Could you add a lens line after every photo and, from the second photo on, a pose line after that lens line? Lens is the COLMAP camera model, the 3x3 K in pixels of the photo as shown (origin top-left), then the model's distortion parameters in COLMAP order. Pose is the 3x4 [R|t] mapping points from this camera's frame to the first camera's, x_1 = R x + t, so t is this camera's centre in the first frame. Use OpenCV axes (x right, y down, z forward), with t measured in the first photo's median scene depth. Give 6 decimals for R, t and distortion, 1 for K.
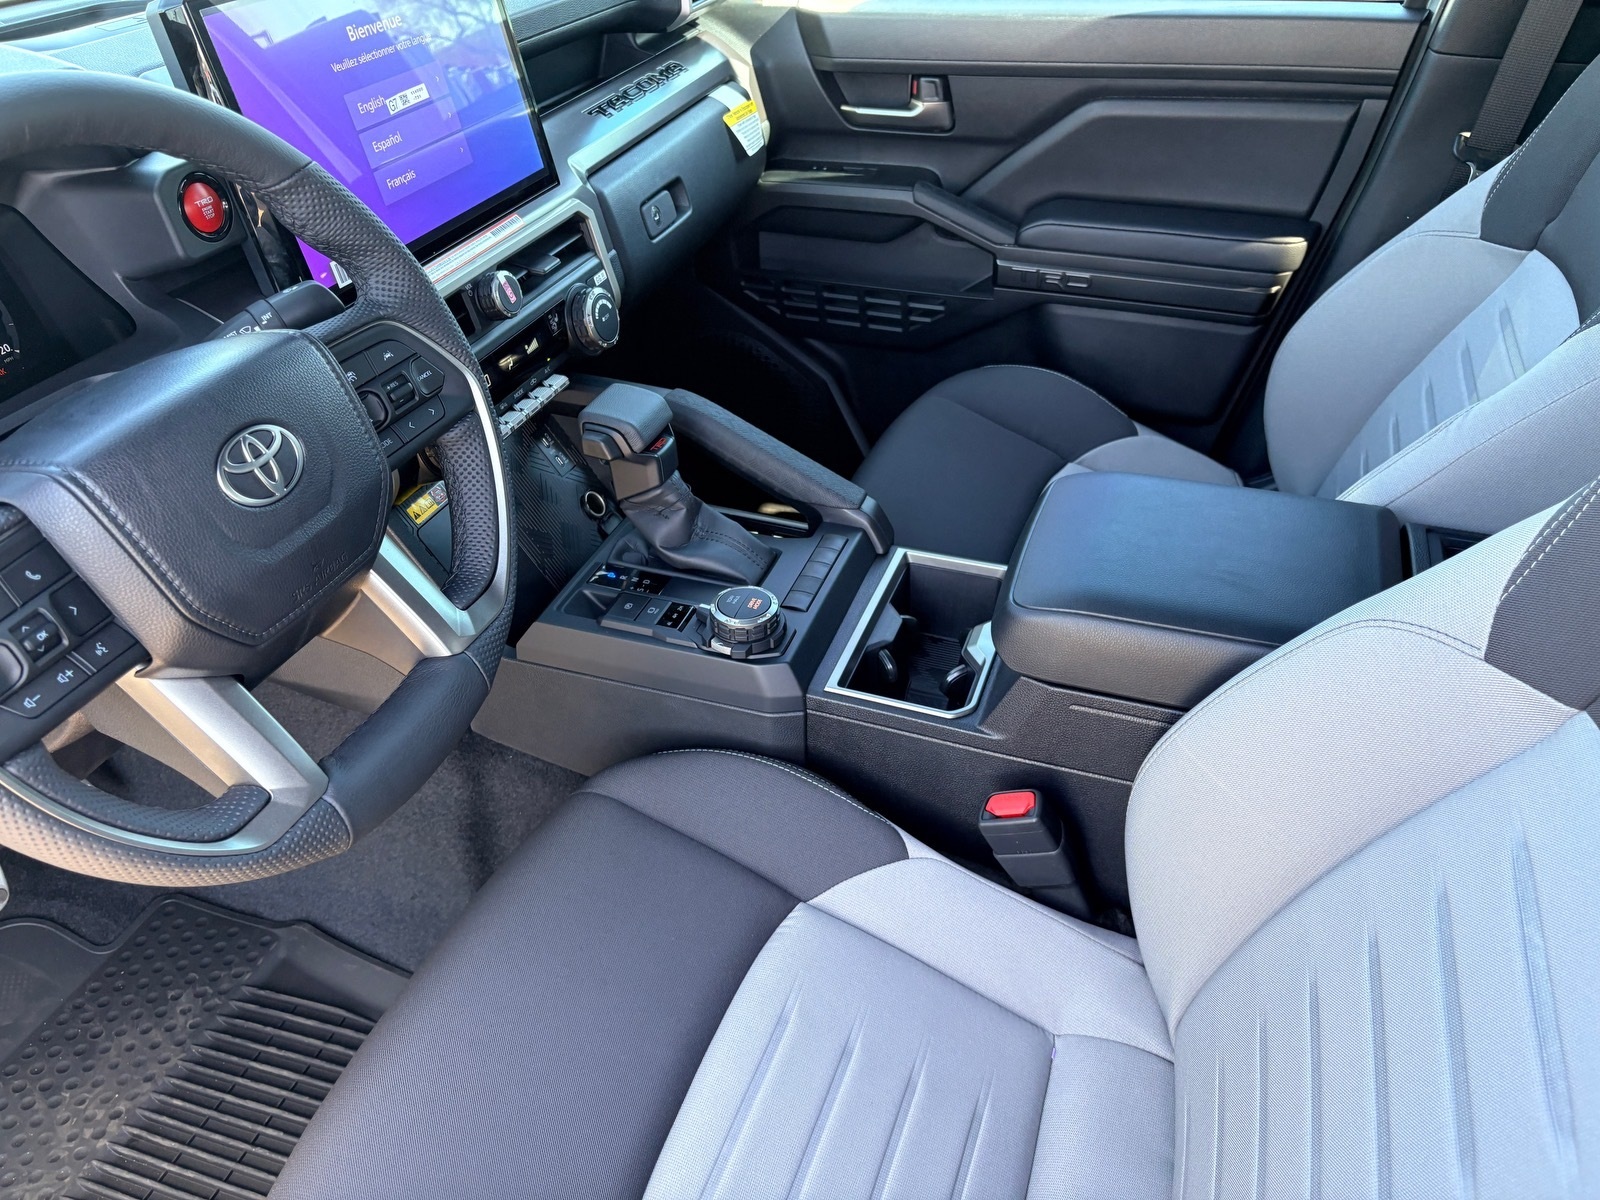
lens RADIAL K [[1230.5, 0, 801.3], [0, 1230.5, 612.7], [0, 0, 1]] dist [0.045997, -0.055094]
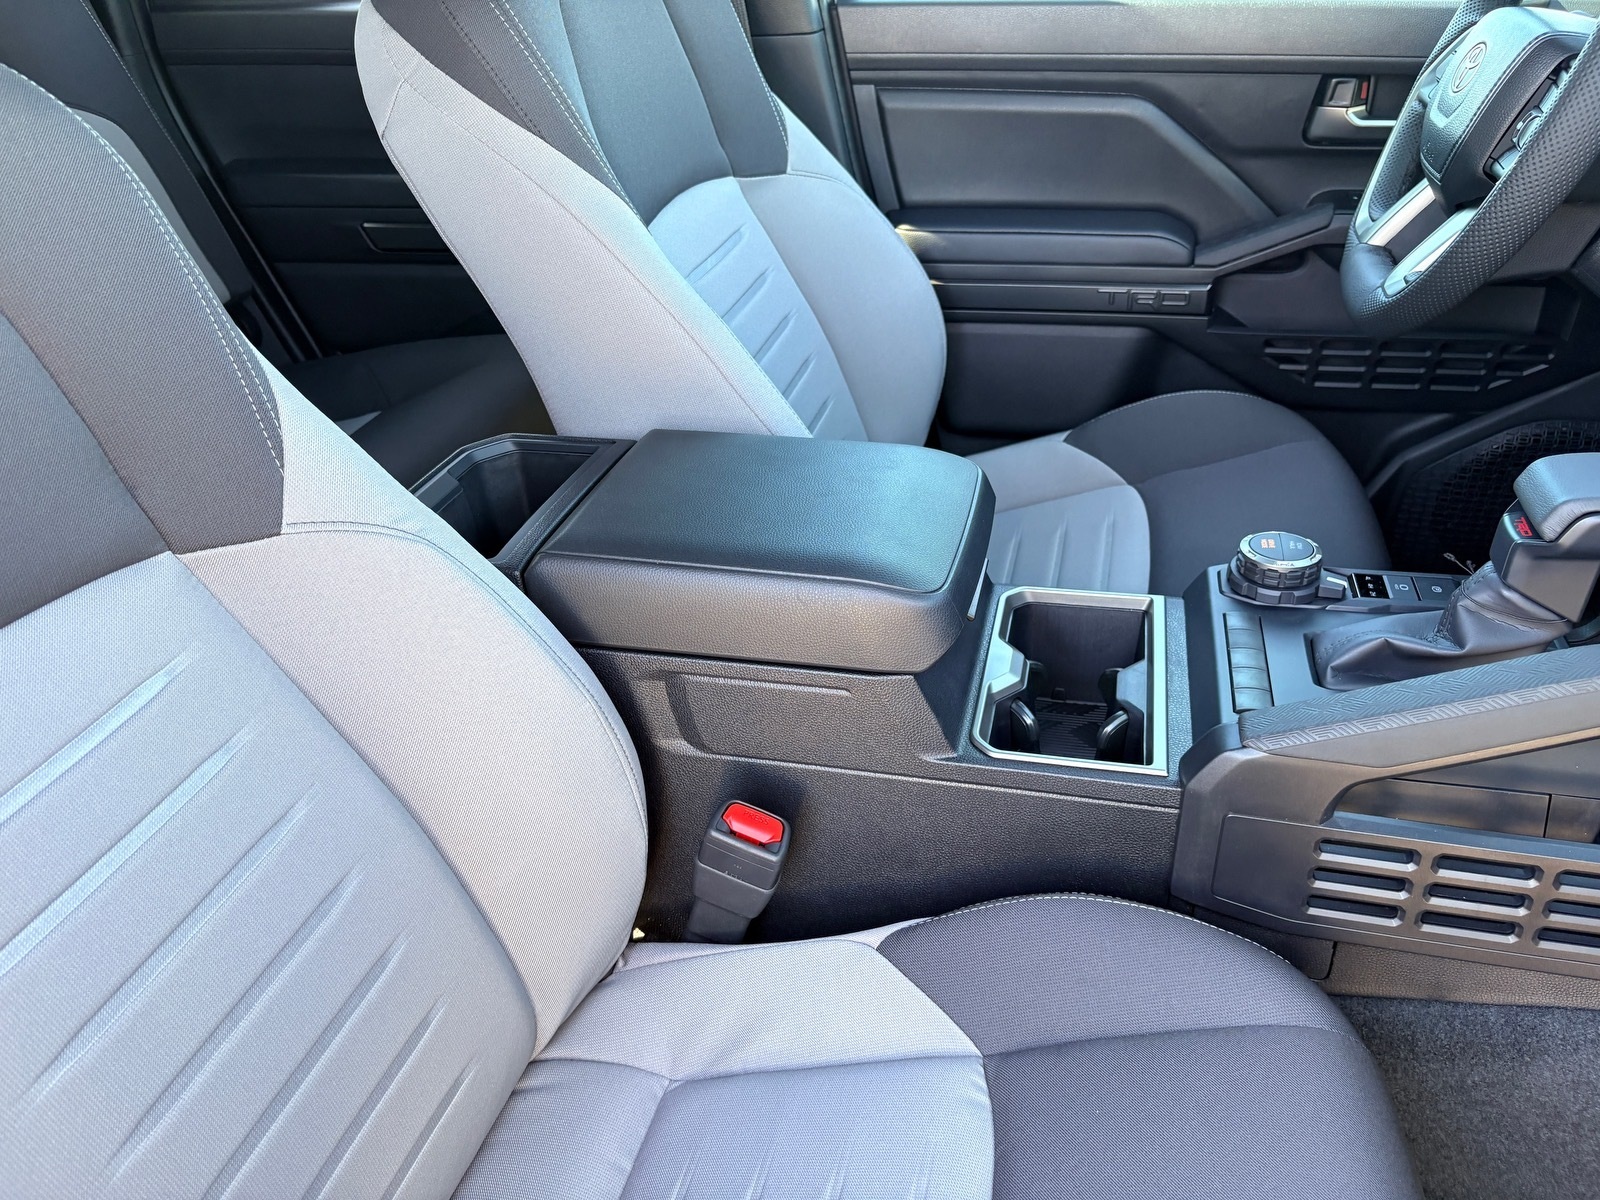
lens RADIAL K [[1230.5, 0, 801.3], [0, 1230.5, 612.7], [0, 0, 1]] dist [0.045997, -0.055094]
pose [[-0.993672, 0.101787, -0.047493, 0.332544], [-0.002379, 0.403667, 0.914903, -0.772957], [0.112296, 0.909226, -0.400870, 1.316633]]
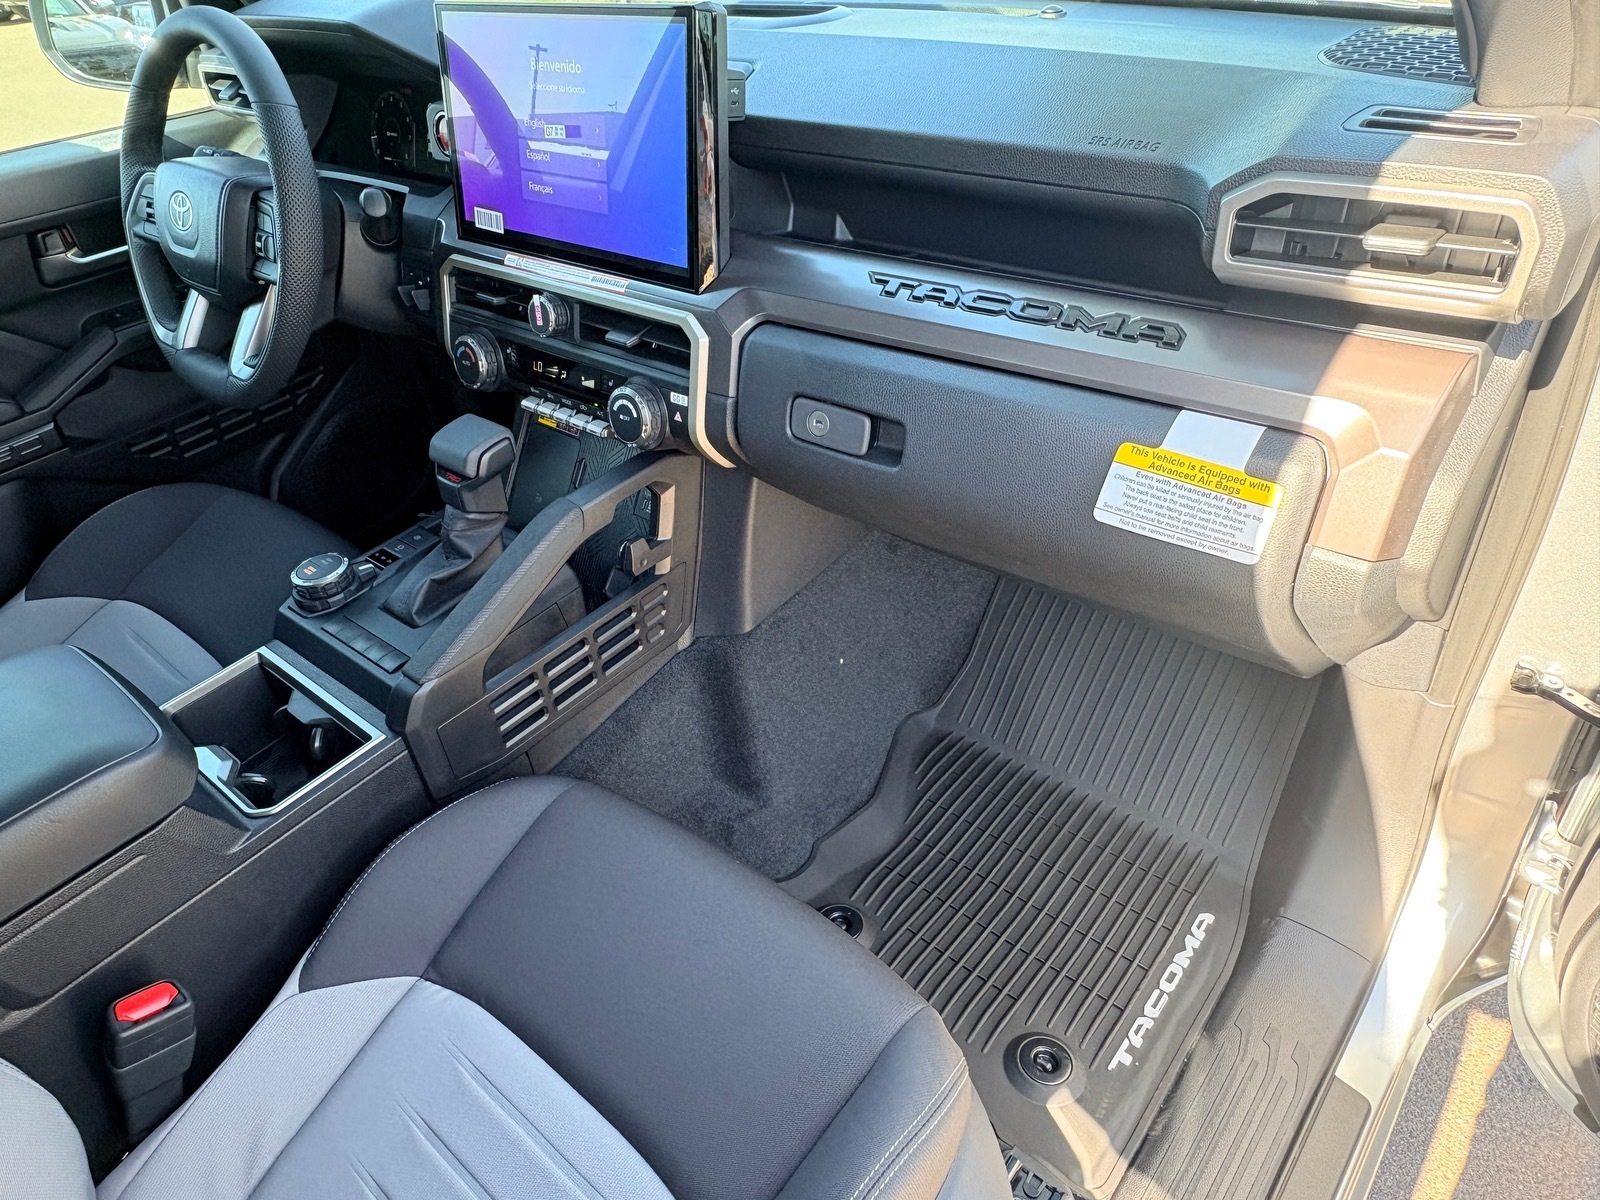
lens RADIAL K [[1015.2, 0, 800.0], [0, 1015.2, 600.0], [0, 0, 1]] dist [0.001342, -0.000332]
pose [[-0.342713, 0.604328, -0.719260, 0.518904], [-0.470996, 0.551919, 0.688148, -0.879832], [0.812841, 0.574606, 0.095486, 1.269896]]
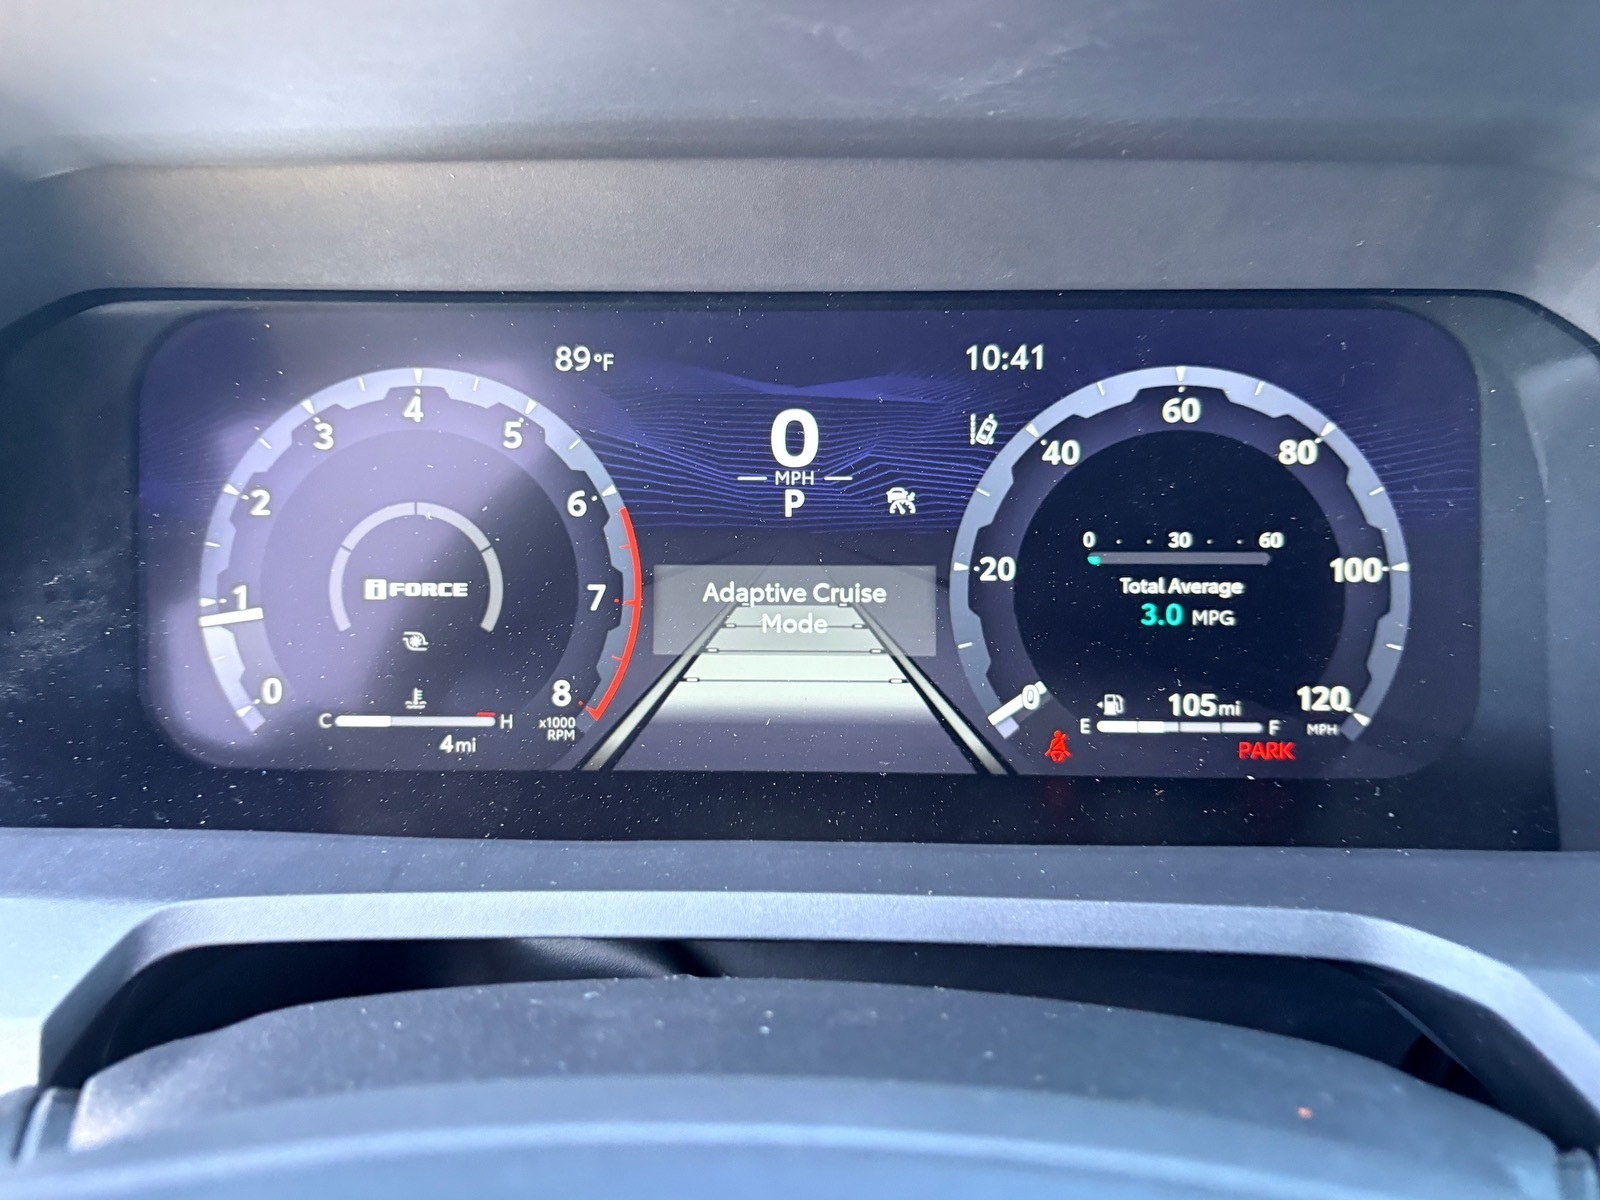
lens RADIAL K [[1351.0, 0, 800.0], [0, 1351.0, 600.0], [0, 0, 1]] dist [0.017257, -0.005660]
pose [[0.307507, 0.343857, -0.887244, -0.290990], [-0.556352, 0.821412, 0.125520, -0.159614], [0.771953, 0.455021, 0.443896, 0.565872]]
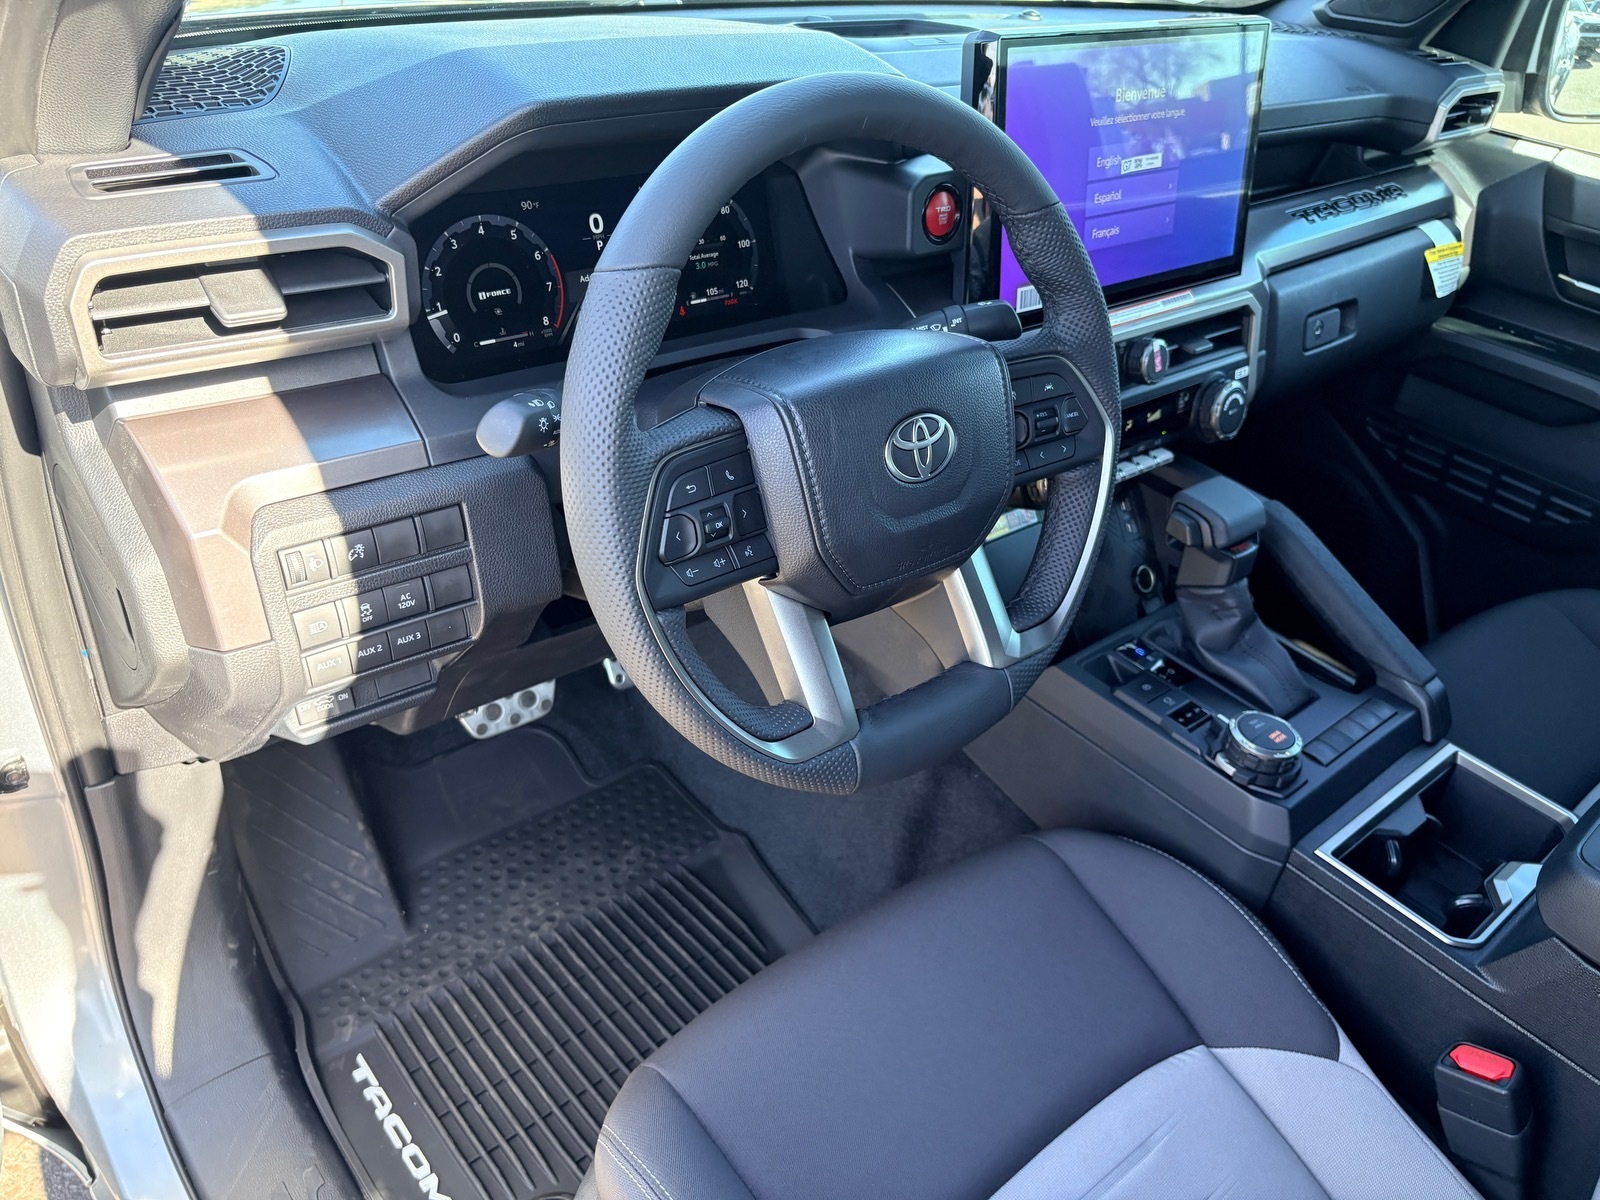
lens RADIAL K [[1230.5, 0, 801.3], [0, 1230.5, 612.7], [0, 0, 1]] dist [0.045997, -0.055094]
pose [[0.858871, 0.369439, -0.354761, -0.048884], [-0.384129, 0.922760, 0.030968, 0.015355], [0.338800, 0.109677, 0.934444, -0.035099]]
